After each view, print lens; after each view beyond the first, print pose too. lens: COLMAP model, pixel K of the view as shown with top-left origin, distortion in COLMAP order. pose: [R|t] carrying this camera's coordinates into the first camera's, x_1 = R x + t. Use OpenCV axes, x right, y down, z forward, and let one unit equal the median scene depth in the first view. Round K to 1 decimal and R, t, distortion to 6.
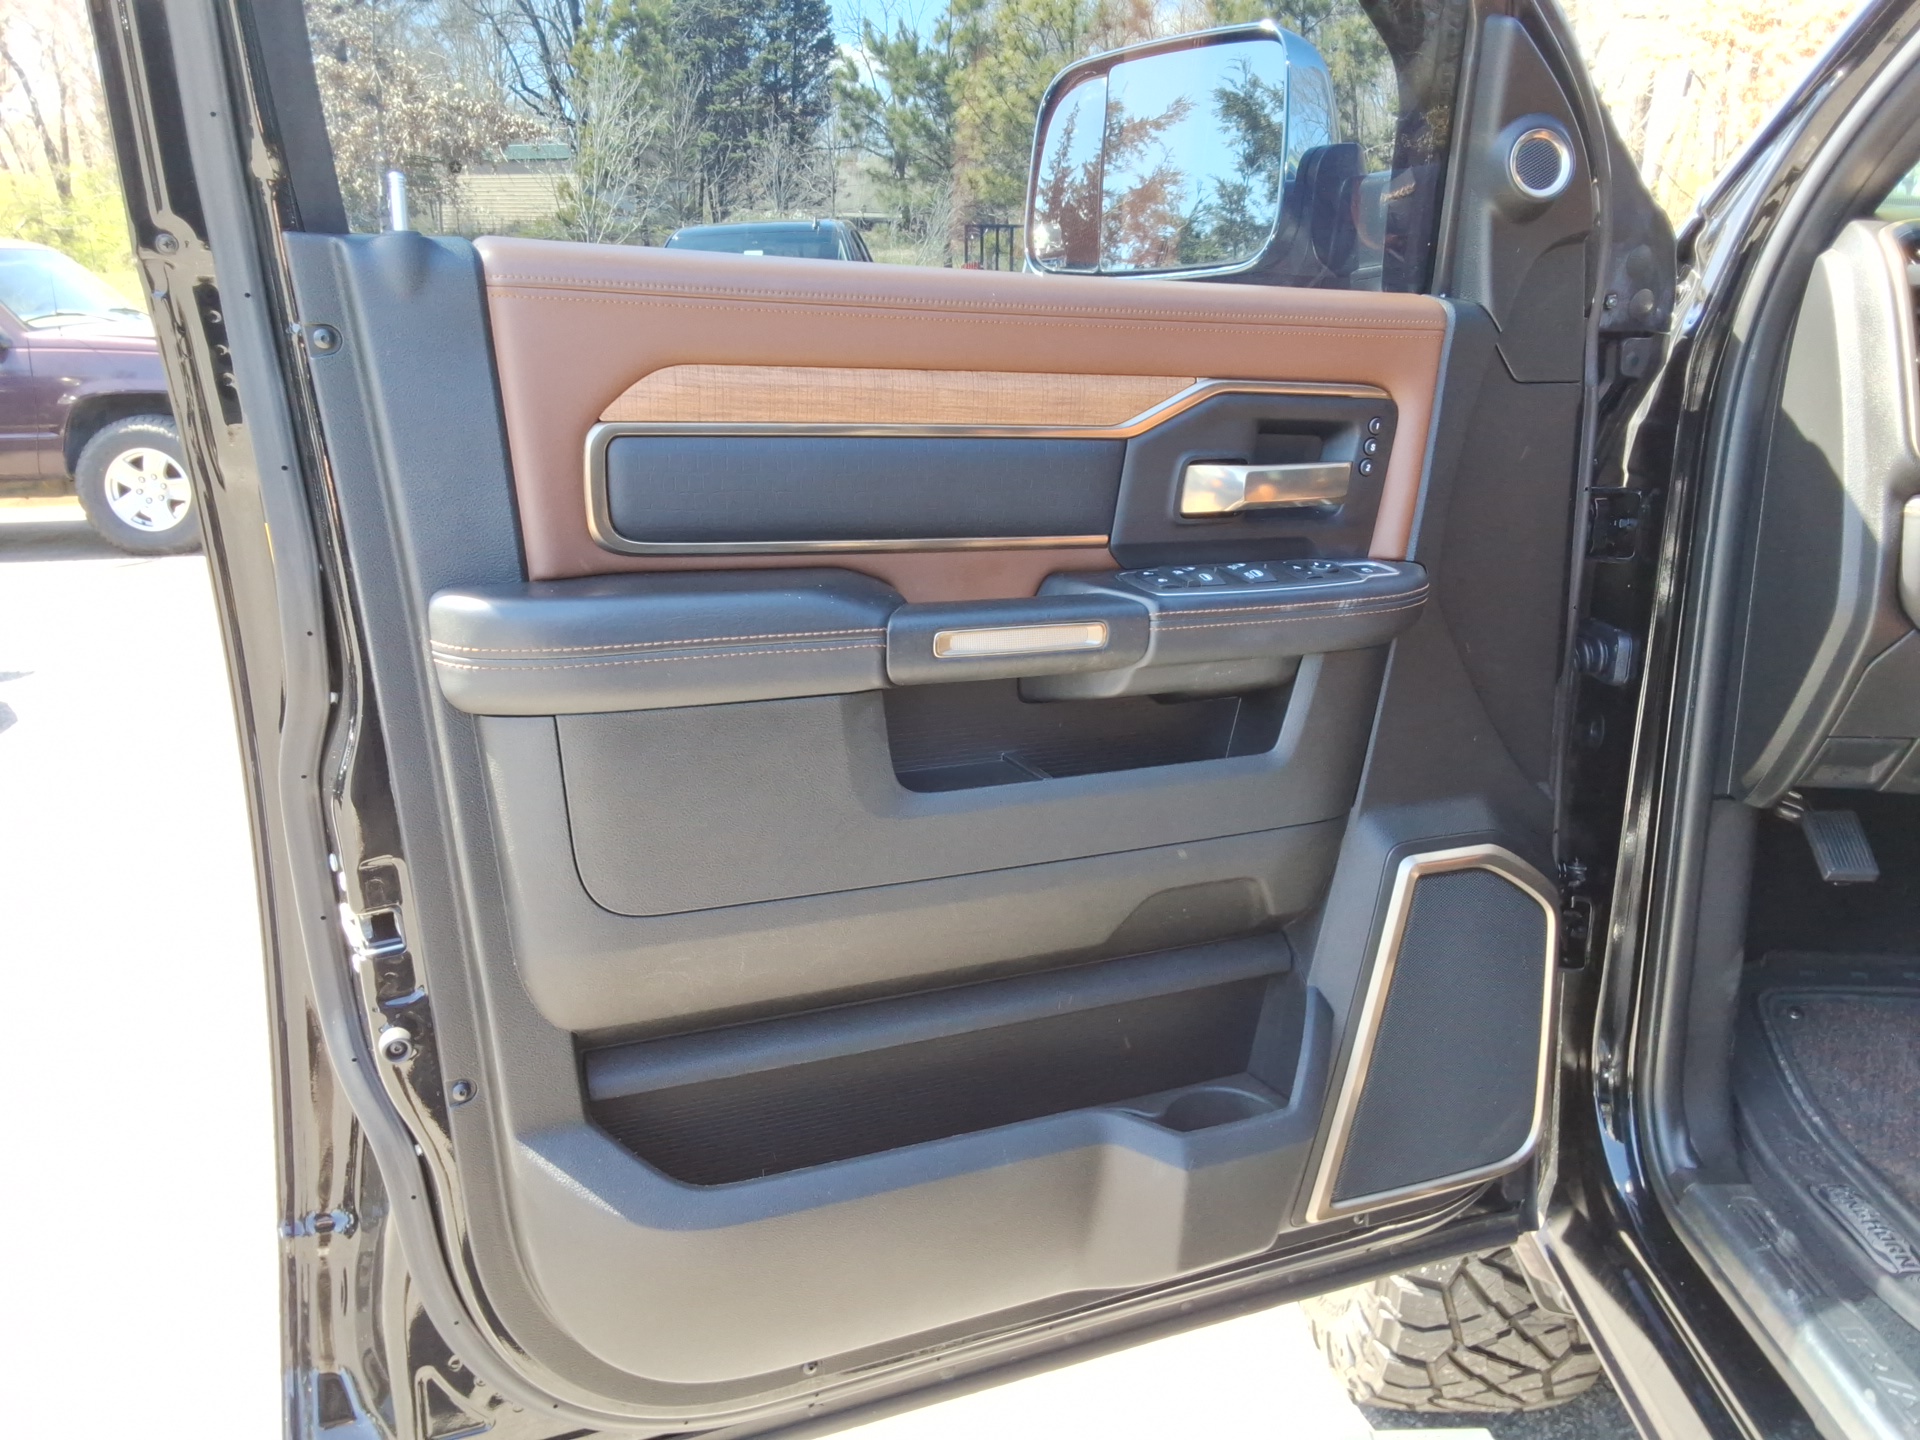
lens RADIAL K [[1501.7, 0, 959.8], [0, 1501.7, 718.1], [0, 0, 1]] dist [0.115312, -0.160460]
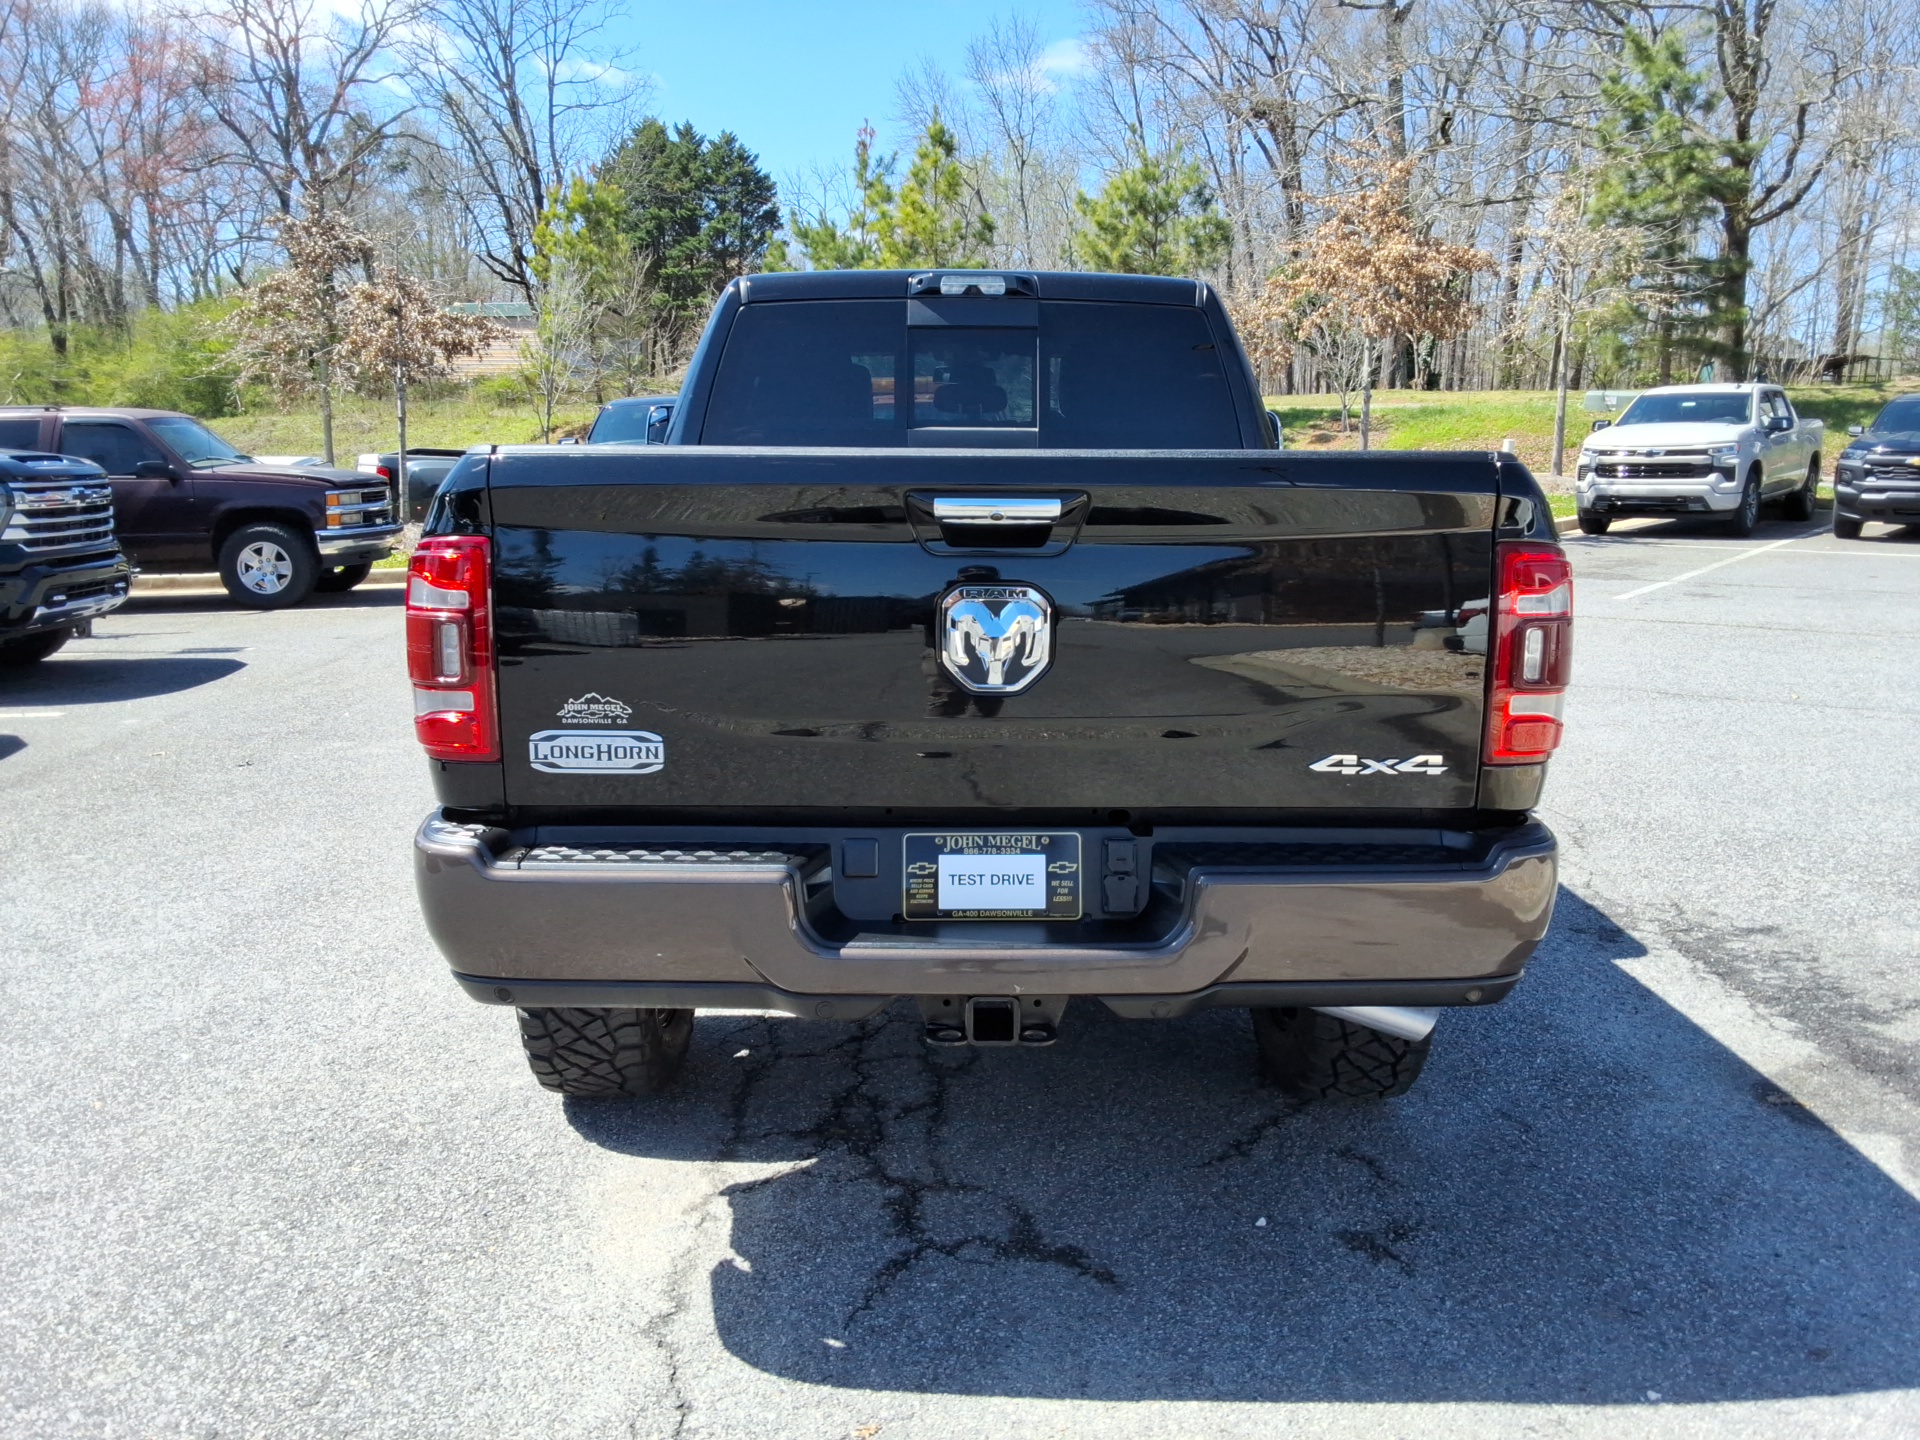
lens RADIAL K [[1544.1, 0, 965.6], [0, 1544.1, 712.5], [0, 0, 1]] dist [0.137261, -0.228488]
pose [[0.999625, -0.004966, 0.026923, 0.036694], [0.007553, 0.995273, -0.096823, 0.039151], [-0.026315, 0.096990, 0.994937, -0.149352]]
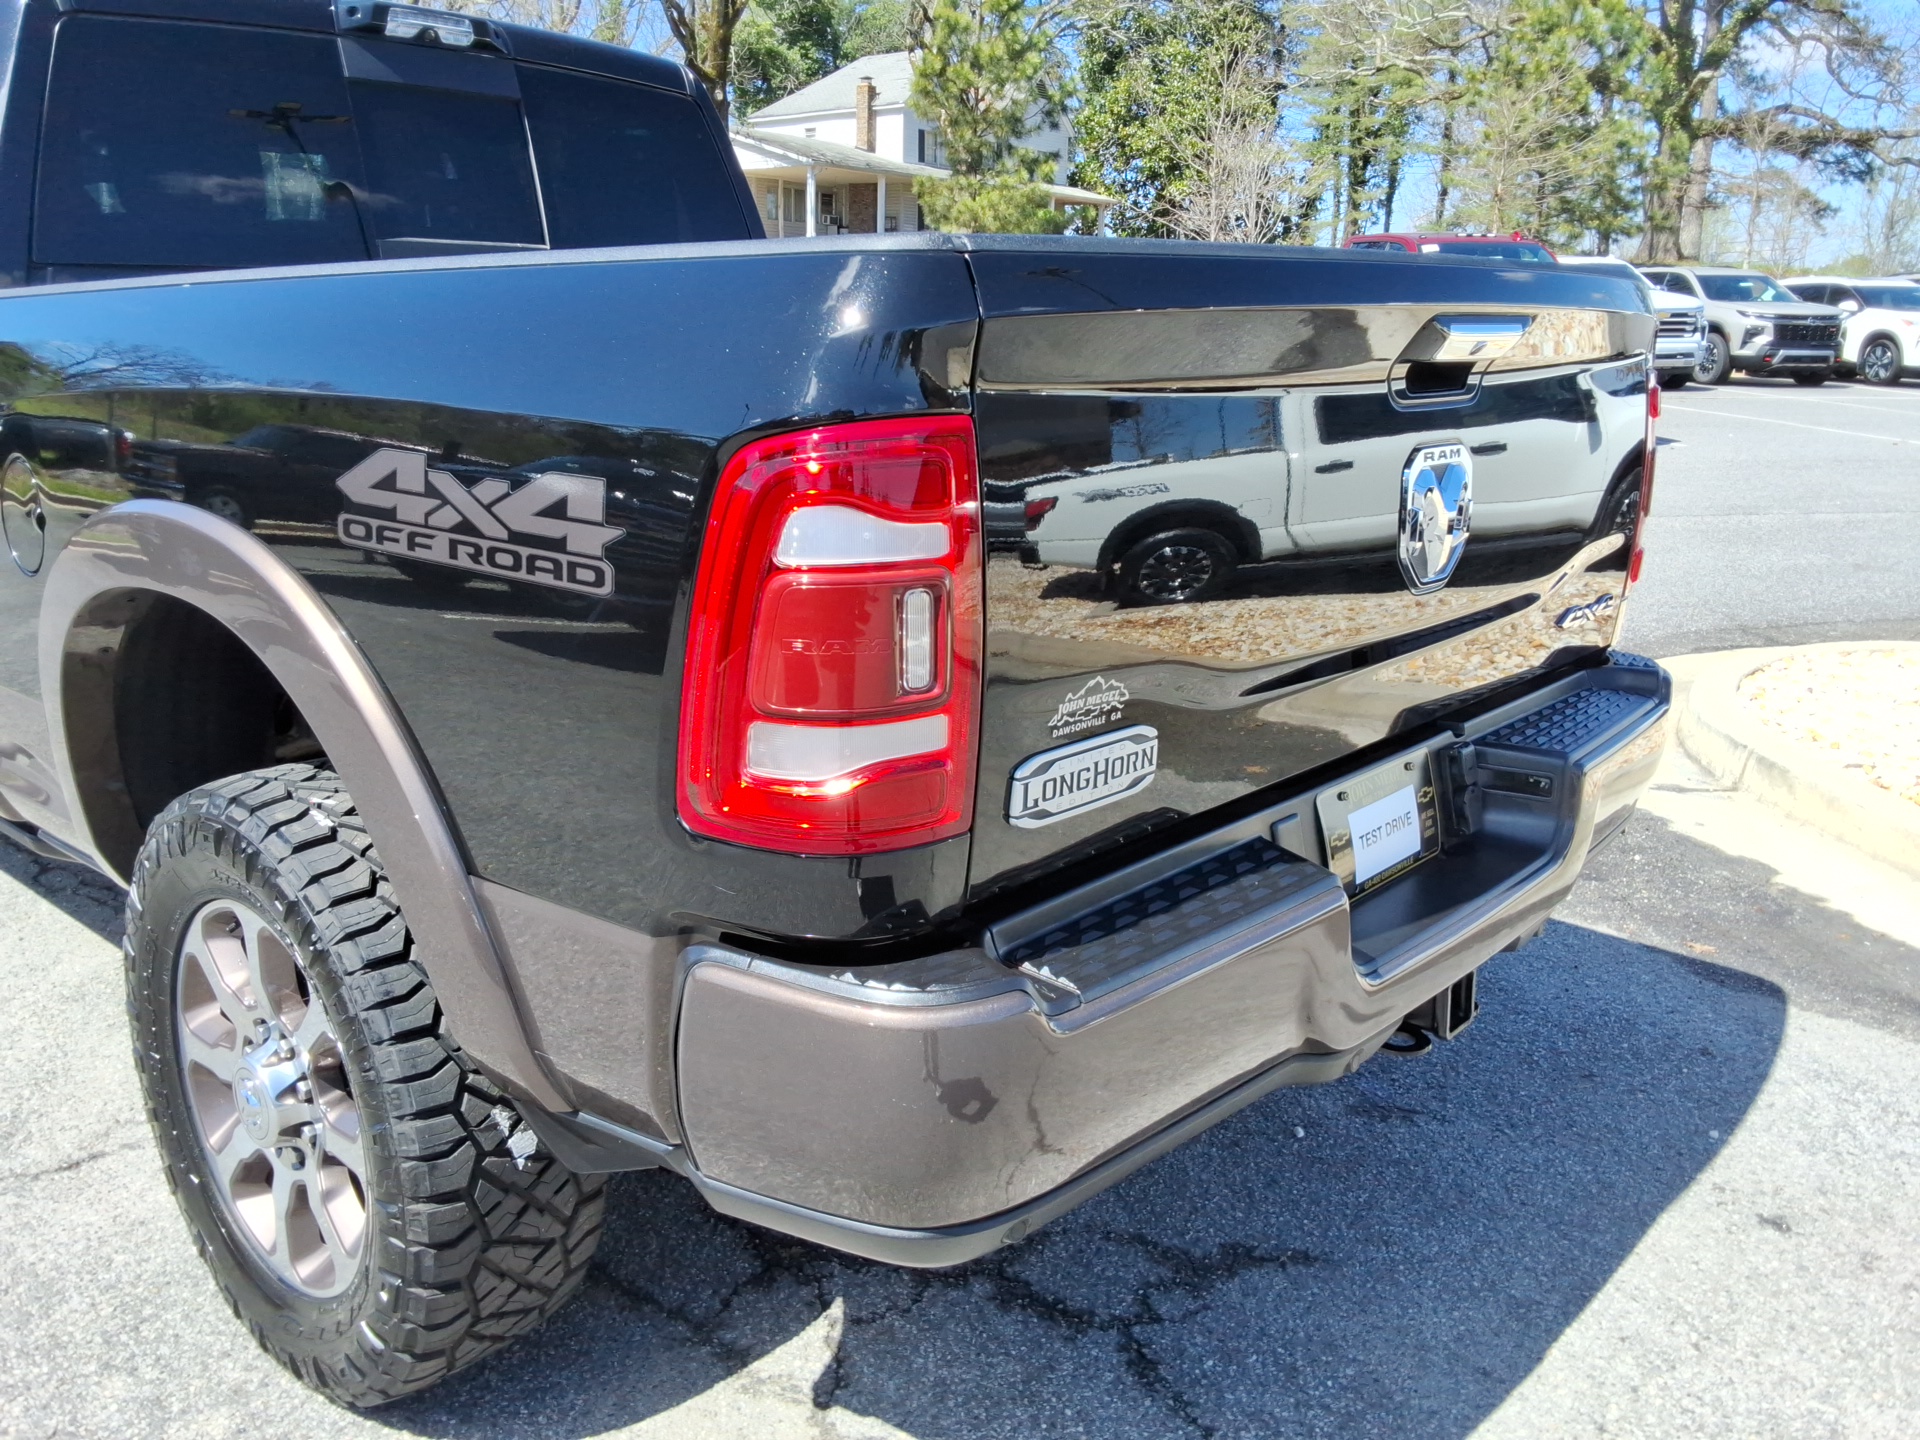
lens RADIAL K [[1543.6, 0, 966.1], [0, 1543.6, 703.6], [0, 0, 1]] dist [0.116936, -0.183917]
pose [[0.645001, -0.181709, 0.742264, -0.011930], [0.191959, 0.978700, 0.072784, 0.028155], [-0.739679, 0.095538, 0.666143, -0.102509]]
